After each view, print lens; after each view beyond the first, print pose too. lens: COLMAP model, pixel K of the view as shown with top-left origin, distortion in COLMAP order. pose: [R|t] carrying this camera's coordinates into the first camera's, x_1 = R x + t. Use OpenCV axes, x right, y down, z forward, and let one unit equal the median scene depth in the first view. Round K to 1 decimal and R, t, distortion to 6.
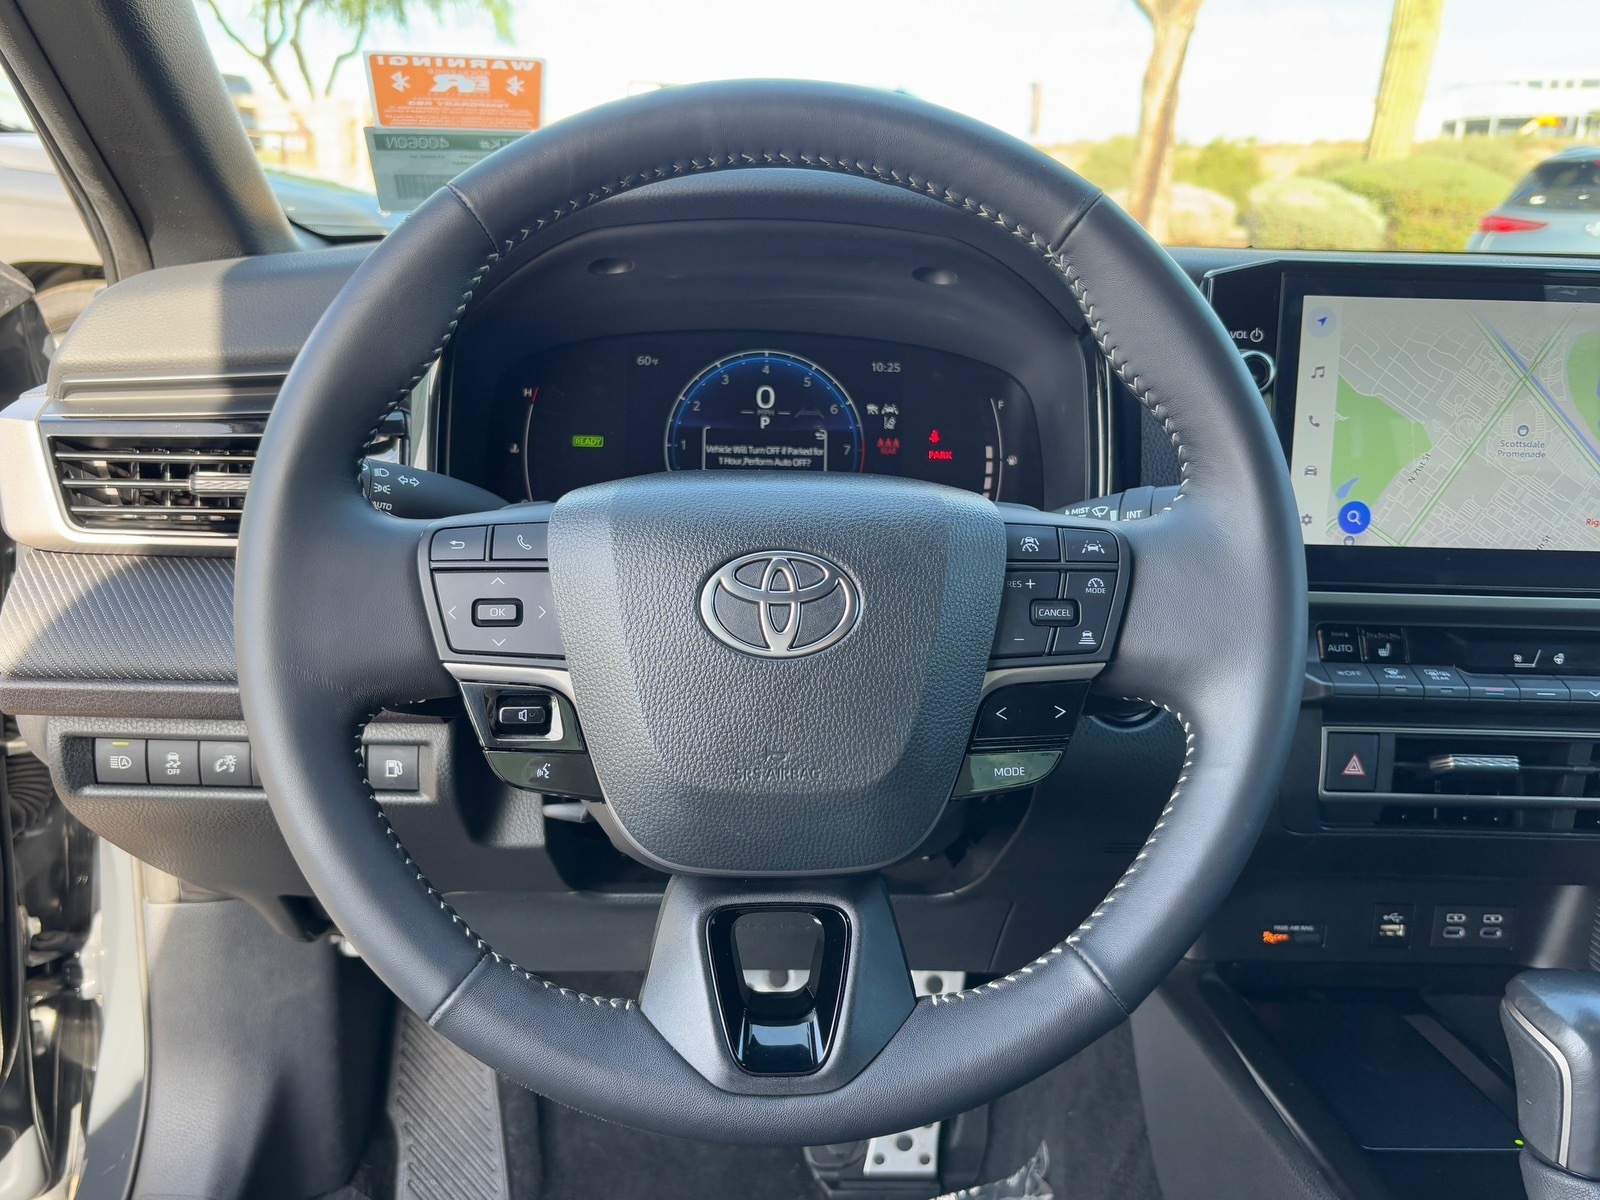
lens RADIAL K [[1382.1, 0, 789.6], [0, 1382.1, 614.5], [0, 0, 1]] dist [0.054984, -0.099133]
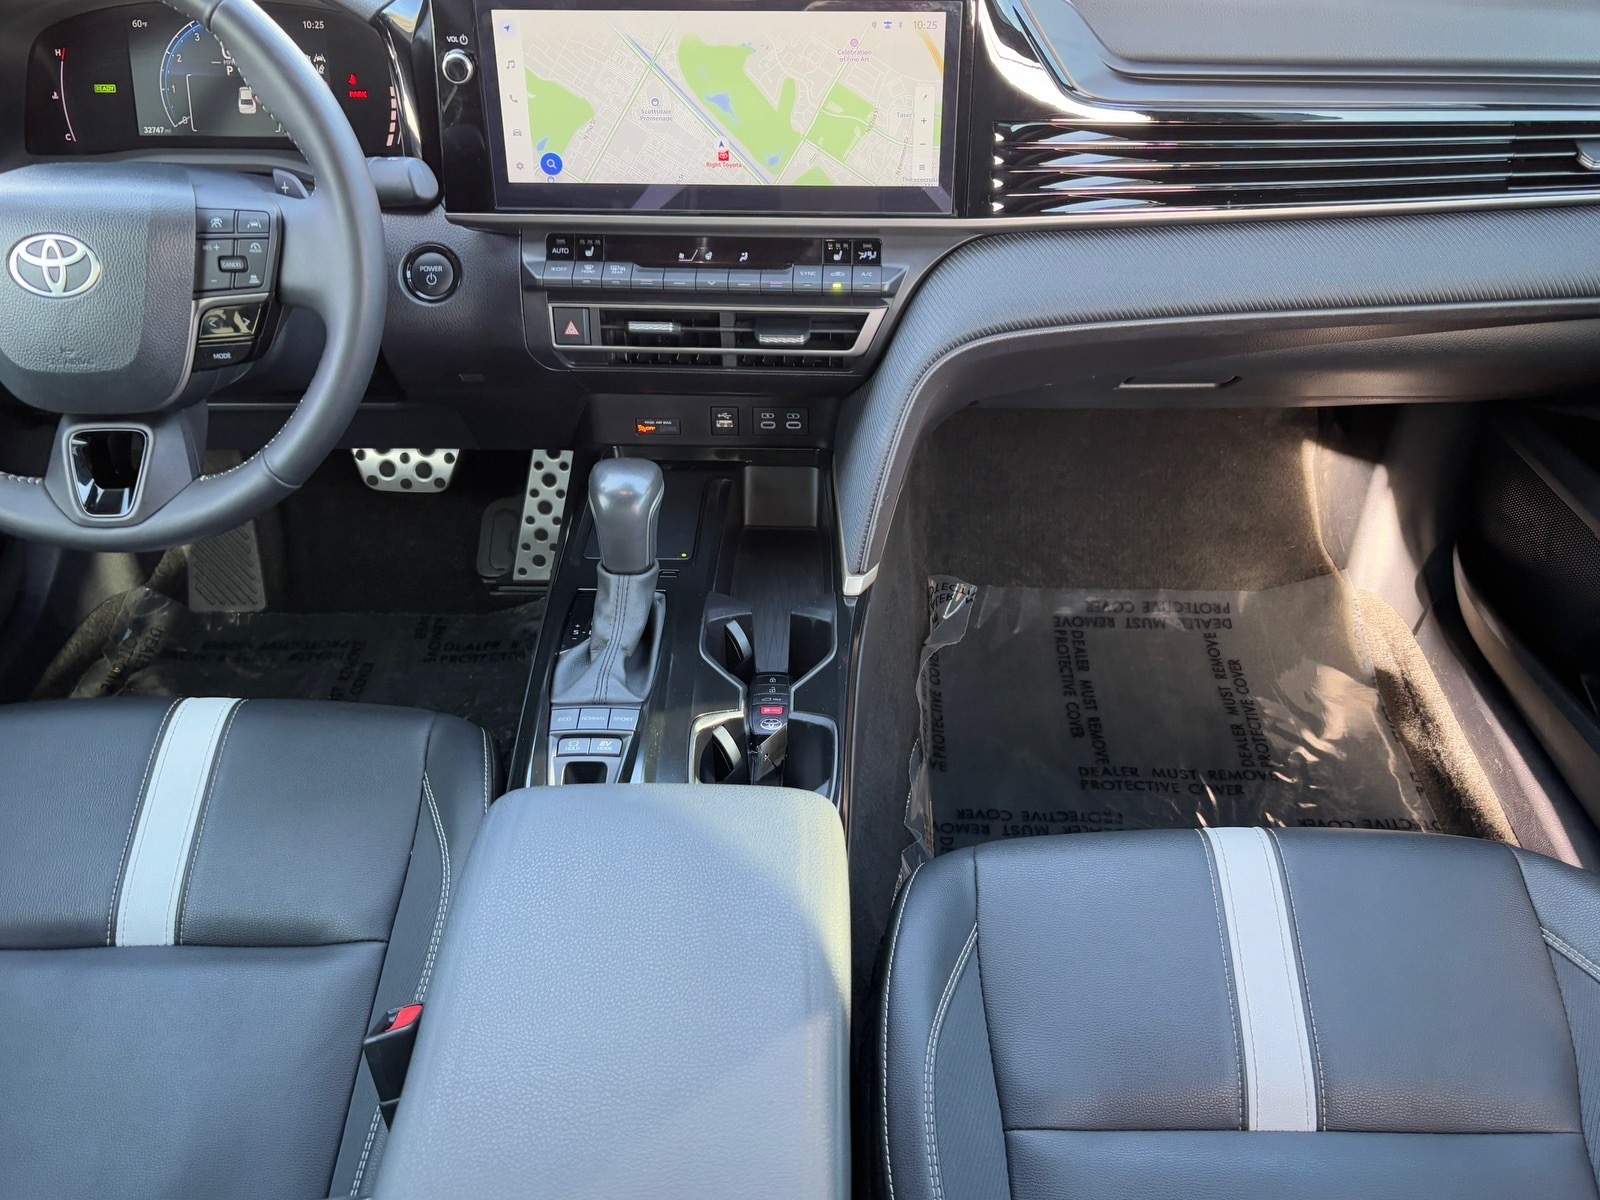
lens RADIAL K [[1420.2, 0, 810.4], [0, 1420.2, 601.6], [0, 0, 1]] dist [0.027956, -0.028876]
pose [[0.998043, 0.004474, -0.062365, 0.777552], [0.019063, 0.928175, 0.371655, -0.196719], [0.059549, -0.372117, 0.926274, -0.582306]]
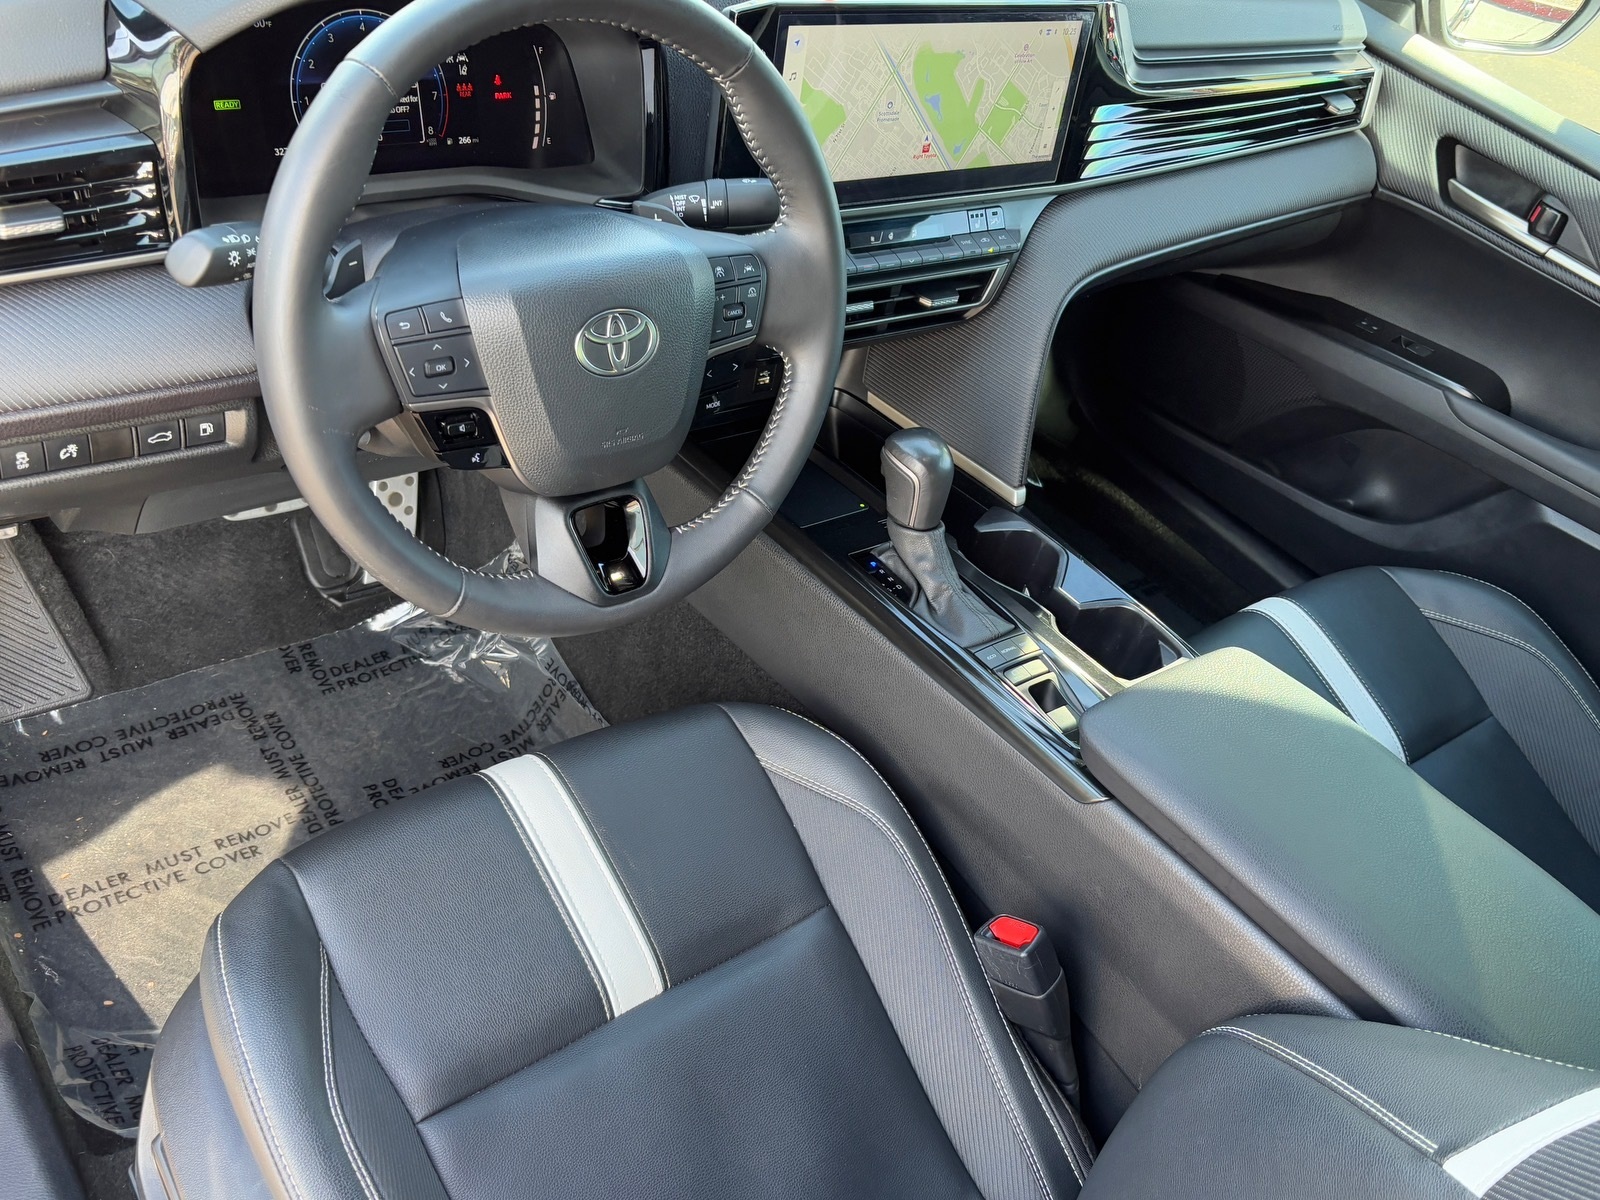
lens RADIAL K [[1420.2, 0, 802.6], [0, 1420.2, 612.0], [0, 0, 1]] dist [0.027956, -0.028876]
pose [[0.798455, -0.260111, 0.542967, -0.610014], [-0.034723, 0.880459, 0.472849, -0.390349], [-0.601053, -0.396402, 0.693975, -0.330480]]
